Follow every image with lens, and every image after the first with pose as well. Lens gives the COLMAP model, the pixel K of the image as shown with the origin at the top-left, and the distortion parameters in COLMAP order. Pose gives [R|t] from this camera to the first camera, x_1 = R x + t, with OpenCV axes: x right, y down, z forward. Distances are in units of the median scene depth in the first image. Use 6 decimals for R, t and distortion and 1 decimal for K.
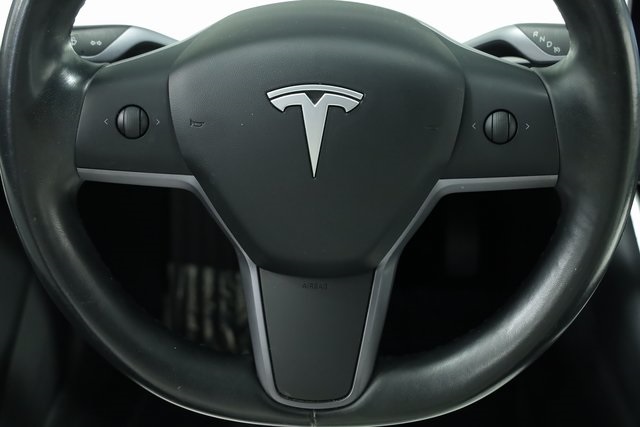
lens RADIAL K [[962.0, 0, 320.0], [0, 962.0, 213.5], [0, 0, 1]] dist [0.029408, 0.060695]
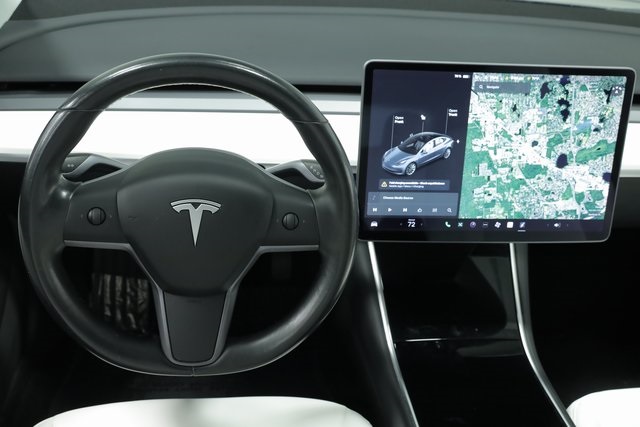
lens RADIAL K [[690.2, 0, 320.0], [0, 690.2, 213.5], [0, 0, 1]] dist [0.008028, 0.189984]
pose [[0.981411, 0.010853, 0.191613, -0.025515], [-0.009382, 0.999919, -0.008582, -0.090844], [-0.191691, 0.006625, 0.981433, -0.398046]]
